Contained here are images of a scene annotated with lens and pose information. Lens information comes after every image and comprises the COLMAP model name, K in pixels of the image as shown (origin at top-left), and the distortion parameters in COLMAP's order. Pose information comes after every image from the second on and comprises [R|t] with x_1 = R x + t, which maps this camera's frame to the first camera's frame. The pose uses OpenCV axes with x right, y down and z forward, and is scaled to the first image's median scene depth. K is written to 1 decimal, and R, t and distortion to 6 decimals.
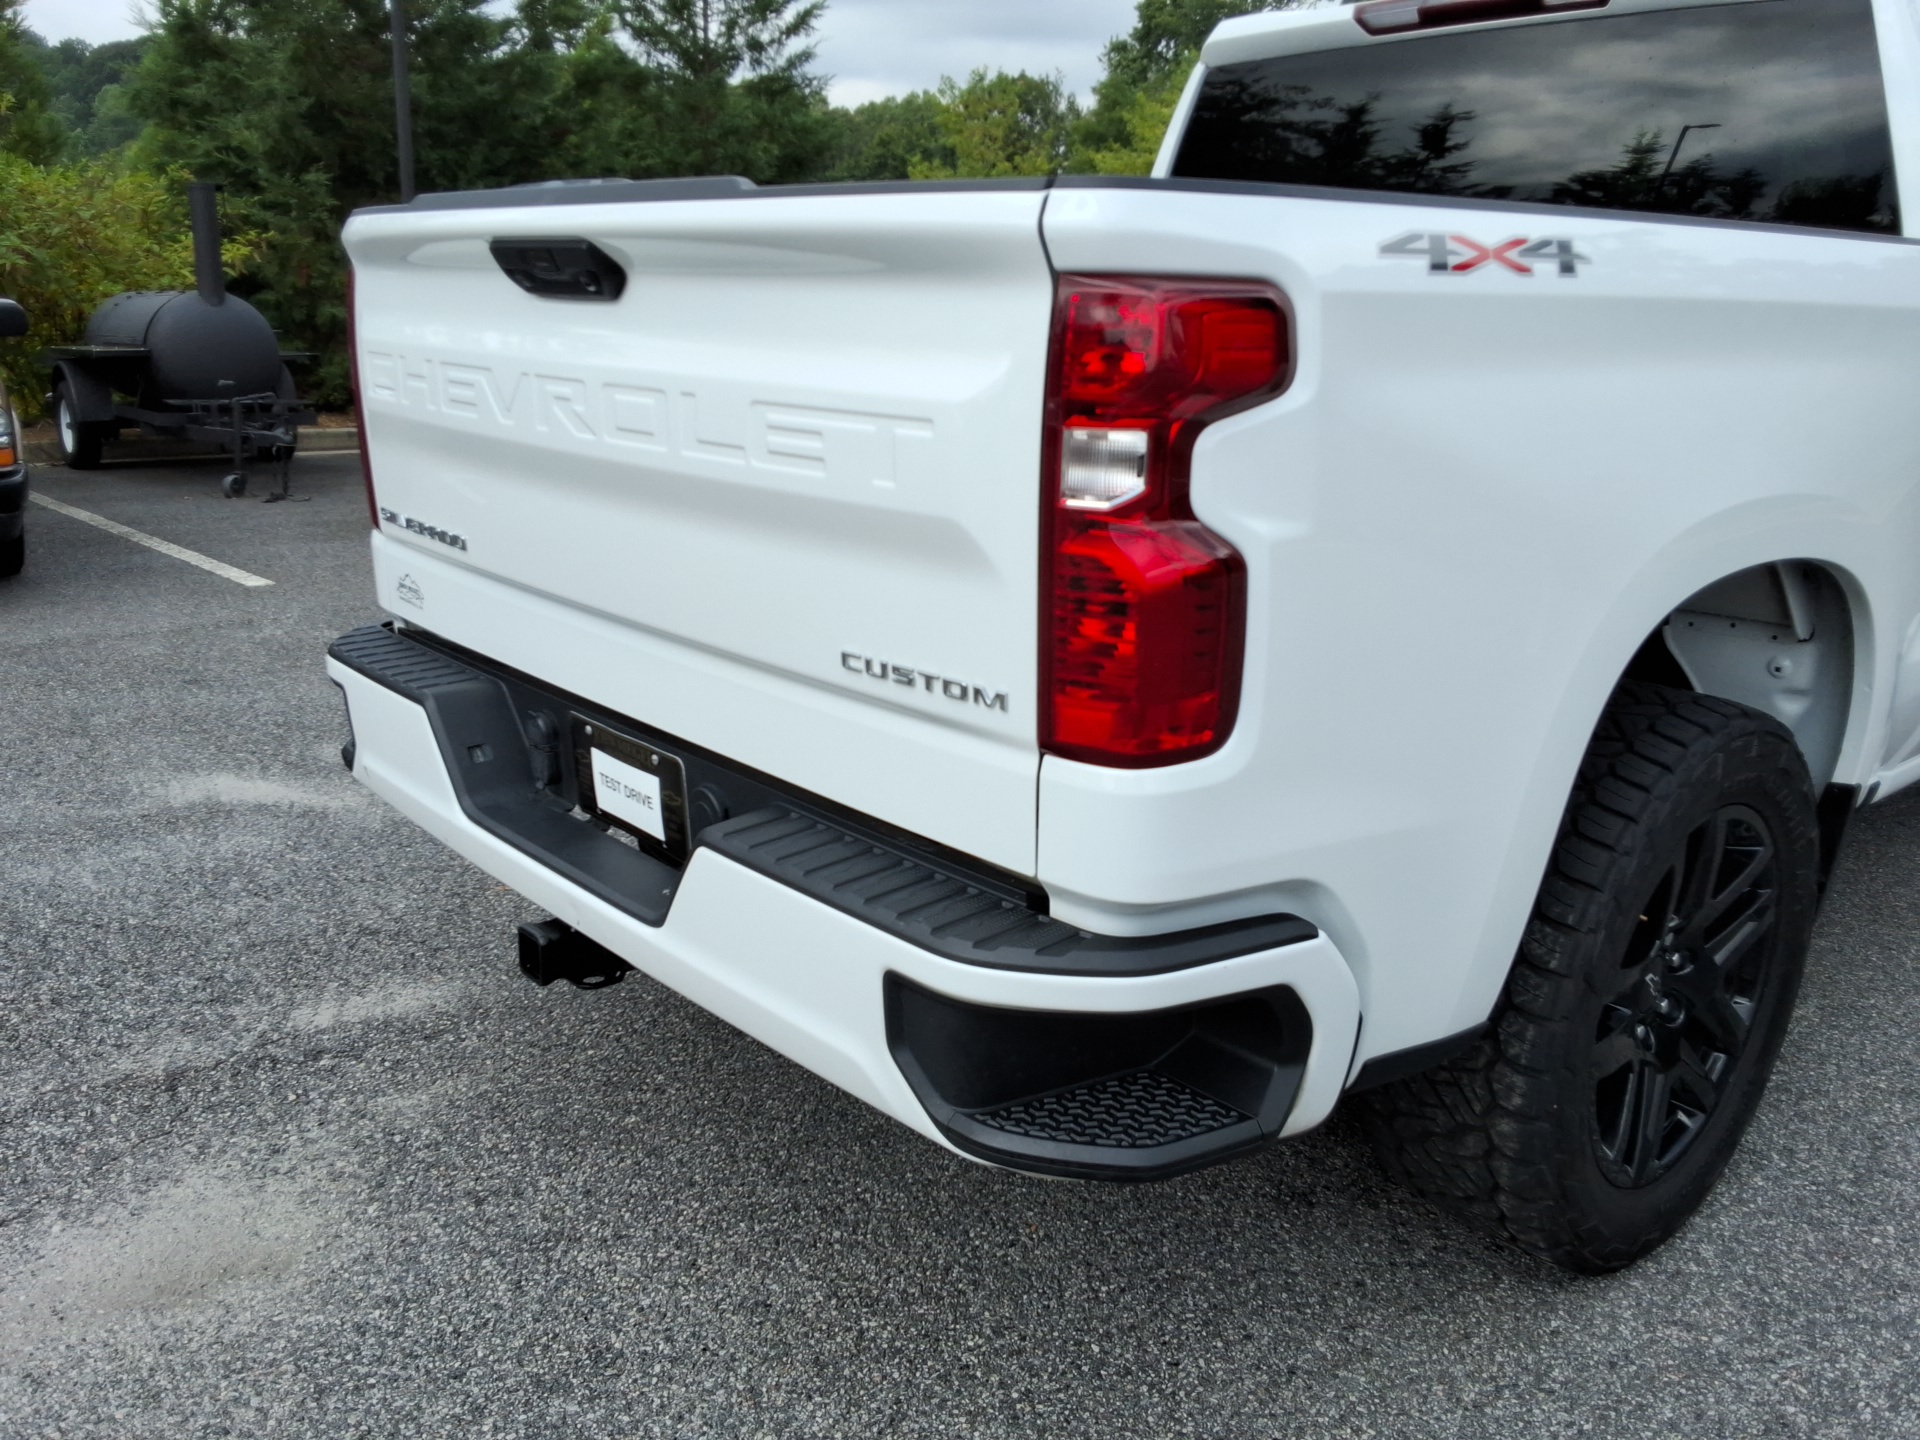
lens RADIAL K [[1518.5, 0, 977.4], [0, 1518.5, 709.4], [0, 0, 1]] dist [0.164780, -0.261222]
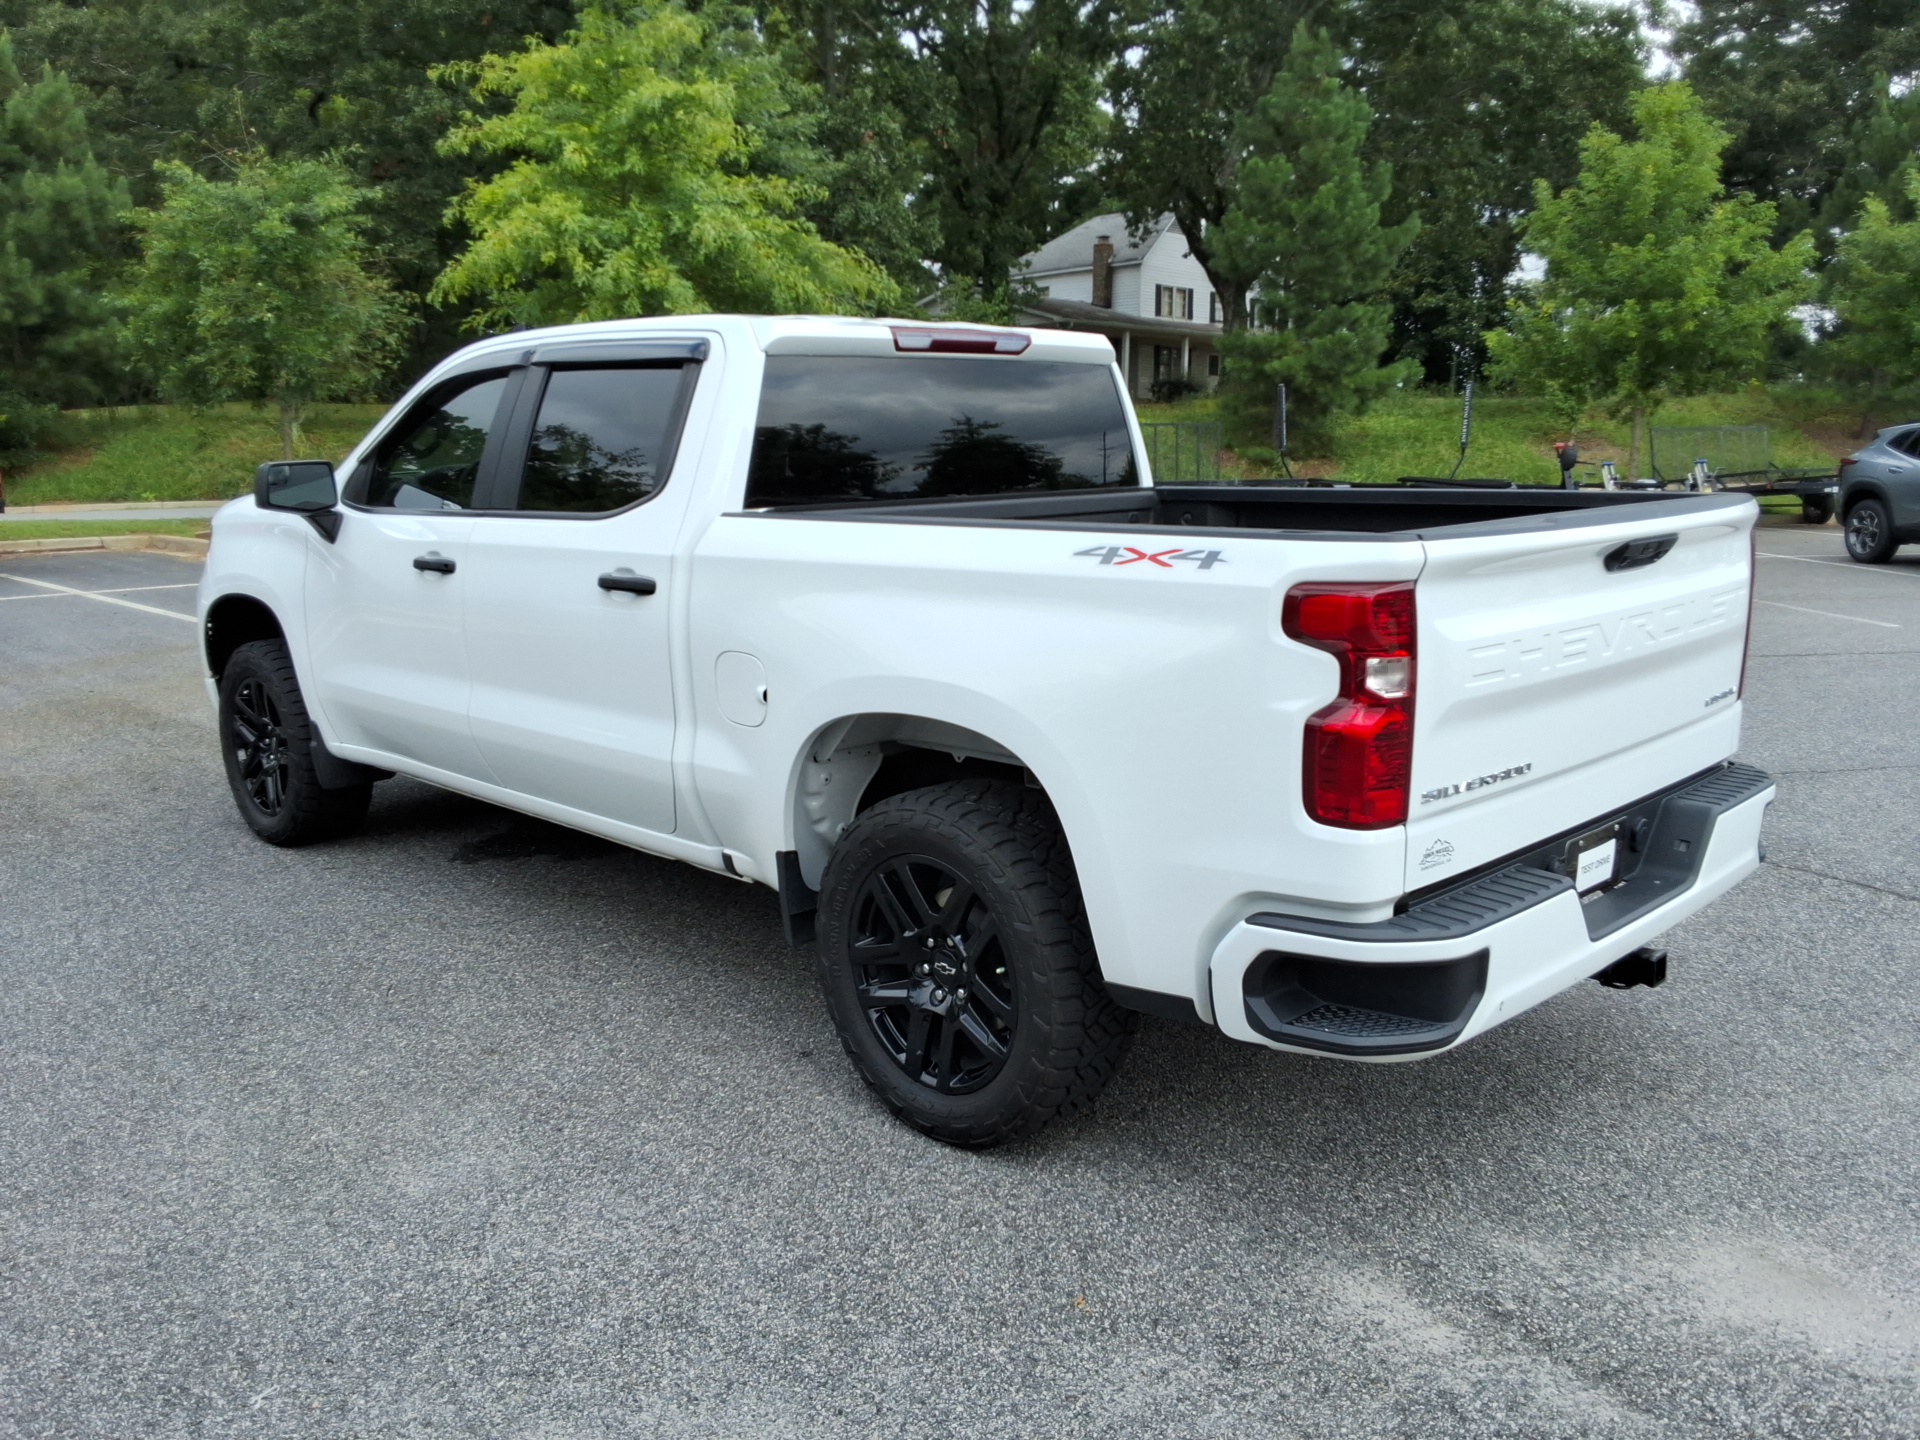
lens RADIAL K [[1540.5, 0, 972.8], [0, 1540.5, 702.0], [0, 0, 1]] dist [0.119990, -0.192057]
pose [[-0.066880, -0.189114, 0.979675, -1.653977], [0.277671, 0.939558, 0.200326, -0.578438], [-0.958345, 0.285425, -0.010327, 1.506098]]
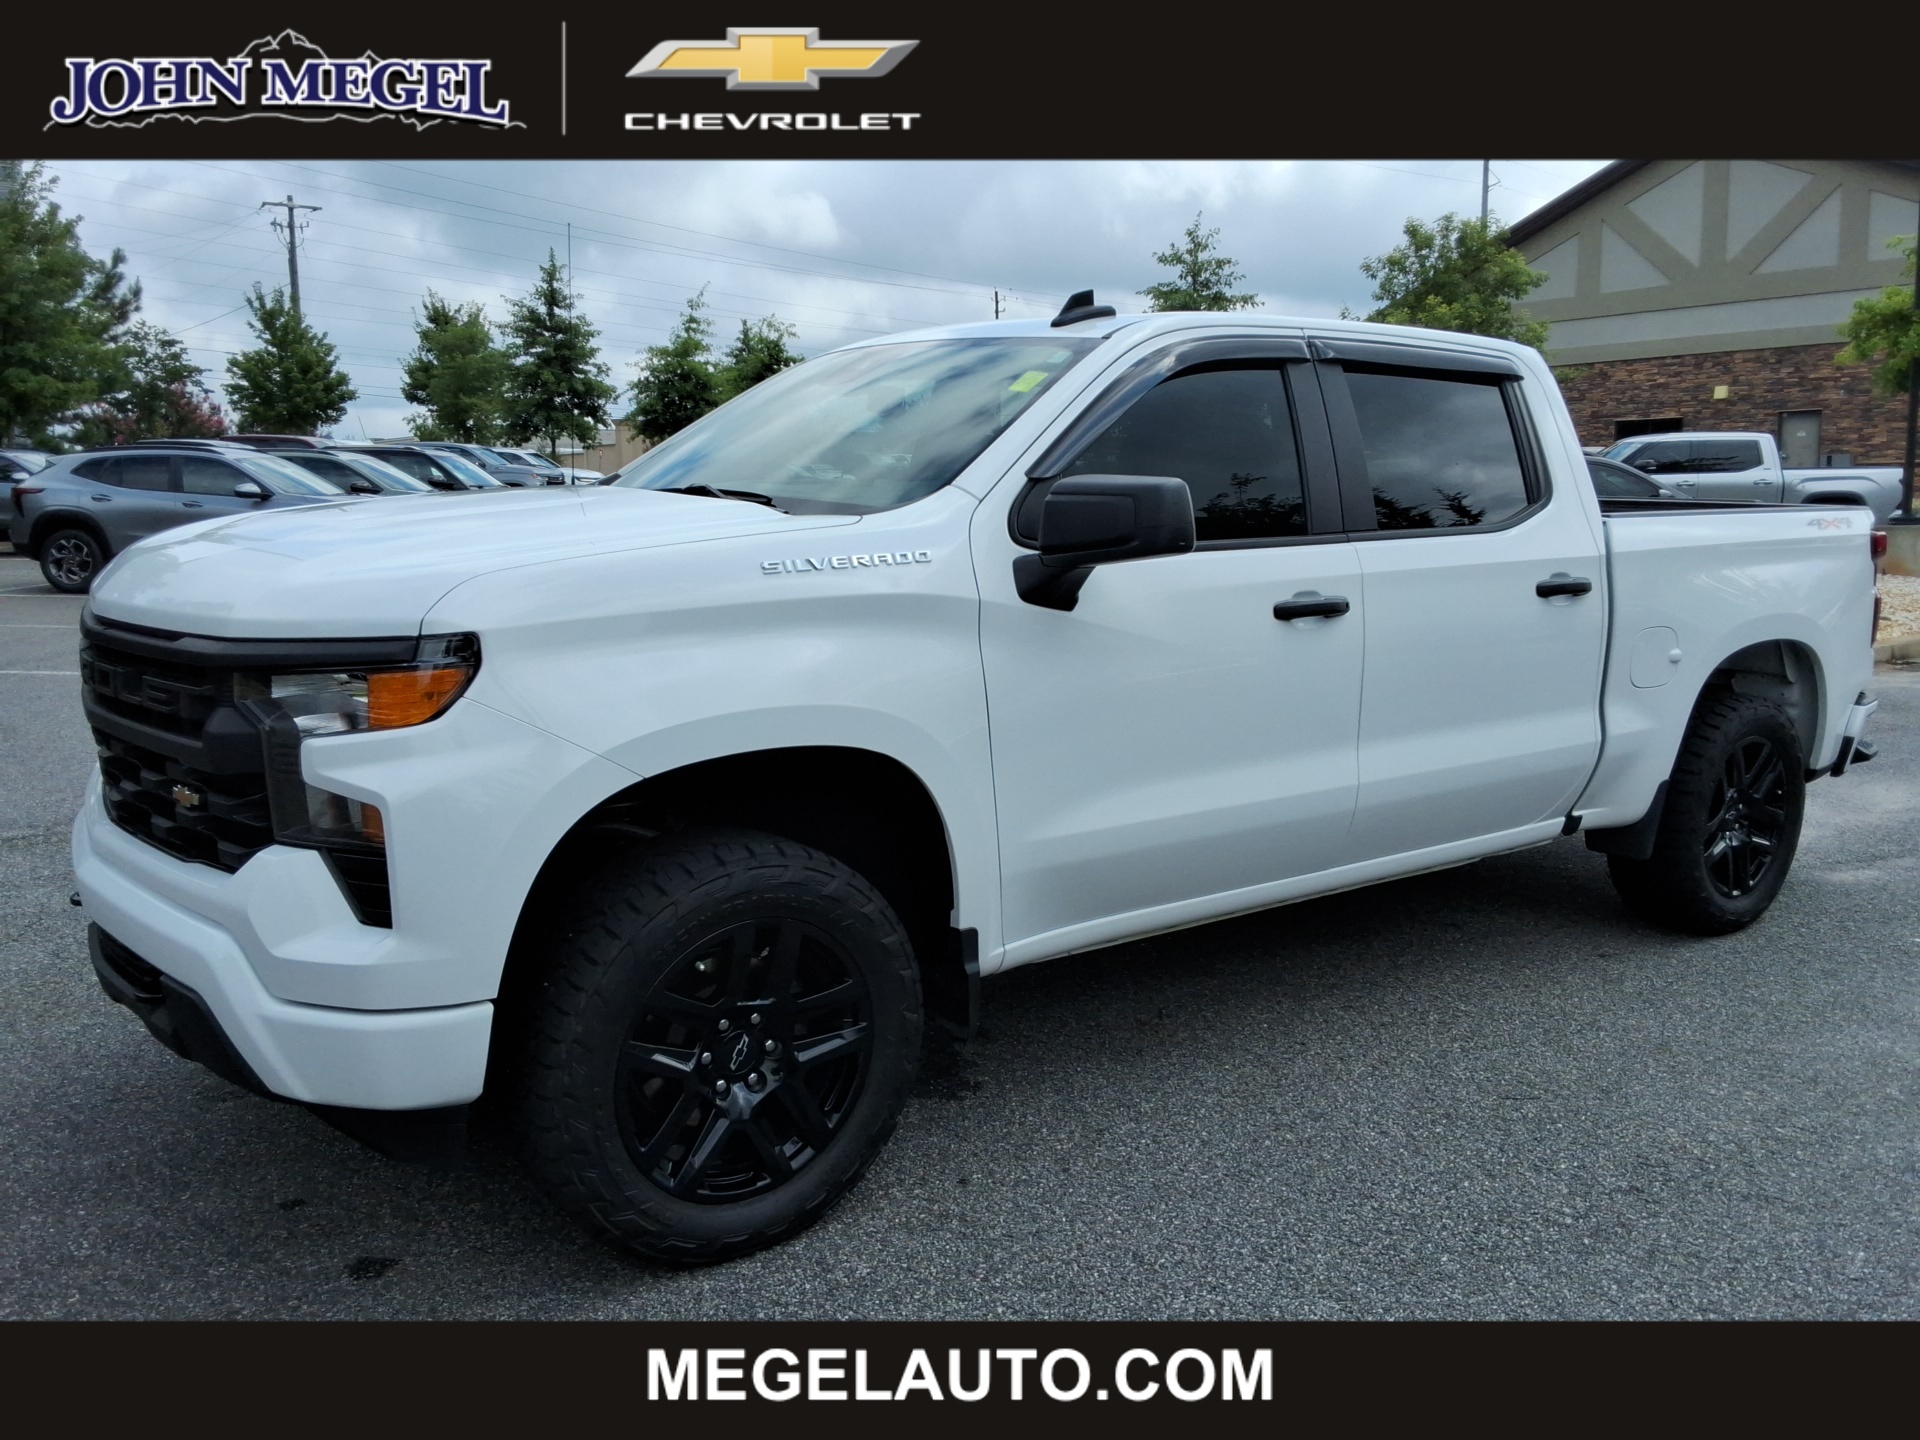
lens RADIAL K [[1540.5, 0, 972.8], [0, 1540.5, 702.0], [0, 0, 1]] dist [0.119990, -0.192057]
pose [[-0.996850, -0.042672, 0.066853, 0.851349], [-0.011347, 0.910981, 0.412291, -1.133930], [-0.078495, 0.410234, -0.908596, 3.775816]]
